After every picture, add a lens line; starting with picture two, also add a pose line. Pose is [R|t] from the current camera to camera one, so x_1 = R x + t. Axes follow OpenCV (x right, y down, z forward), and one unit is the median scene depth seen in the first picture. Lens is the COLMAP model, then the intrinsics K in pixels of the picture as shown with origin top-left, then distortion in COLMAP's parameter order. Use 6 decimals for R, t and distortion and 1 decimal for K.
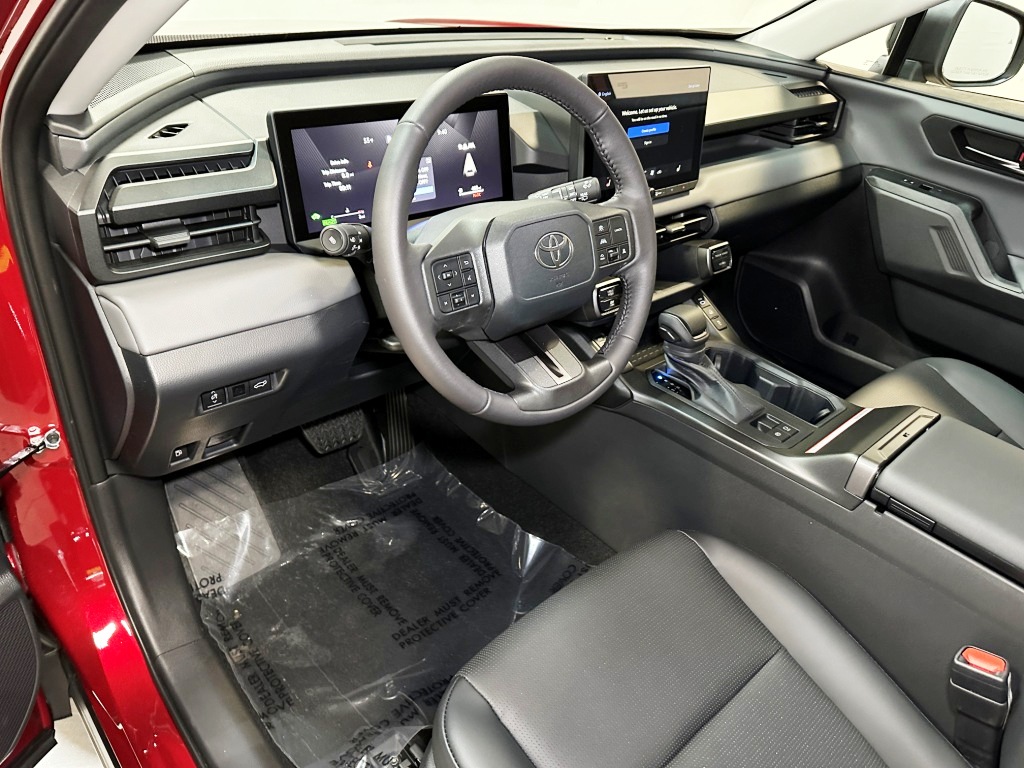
lens RADIAL K [[736.7, 0, 494.0], [0, 736.7, 392.6], [0, 0, 1]] dist [0.019012, -0.028368]
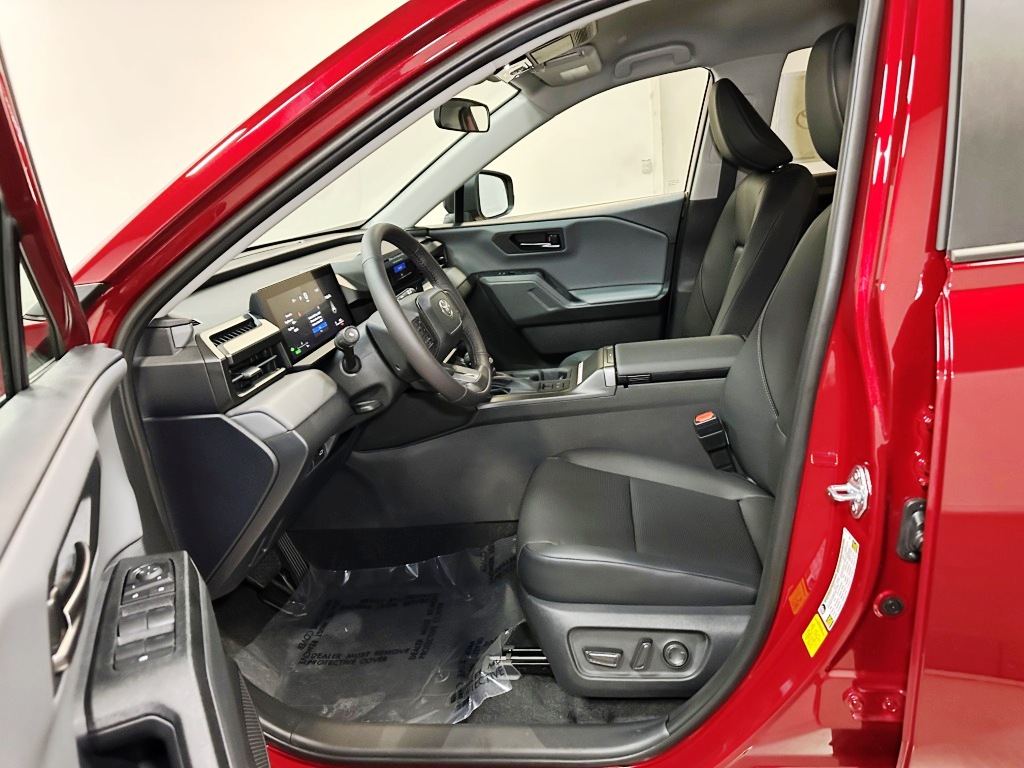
lens RADIAL K [[736.7, 0, 510.6], [0, 736.7, 385.4], [0, 0, 1]] dist [0.019012, -0.028368]
pose [[0.732196, -0.356567, 0.580301, -0.584317], [0.511974, 0.850052, -0.123668, 0.175164], [-0.449190, 0.387649, 0.804957, -0.290870]]
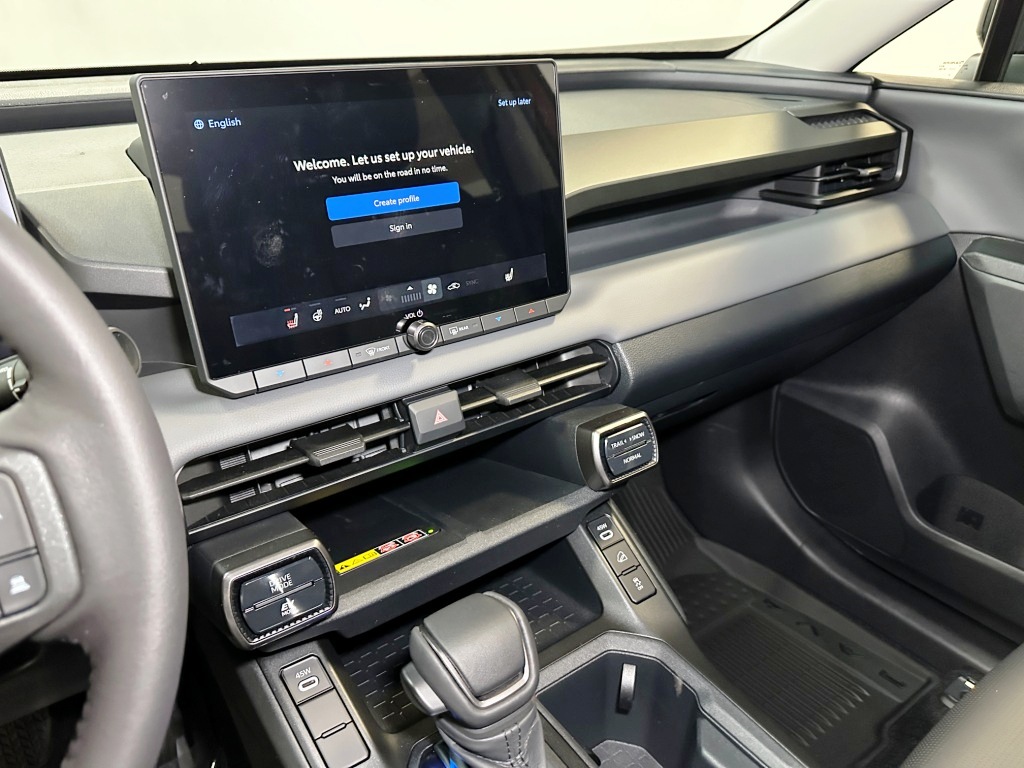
lens RADIAL K [[736.7, 0, 517.6], [0, 736.7, 387.9], [0, 0, 1]] dist [0.019012, -0.028368]
pose [[0.990187, -0.039609, -0.134018, 0.305256], [0.023293, 0.992356, -0.121194, -0.167366], [0.137793, 0.116883, 0.983540, 0.523704]]
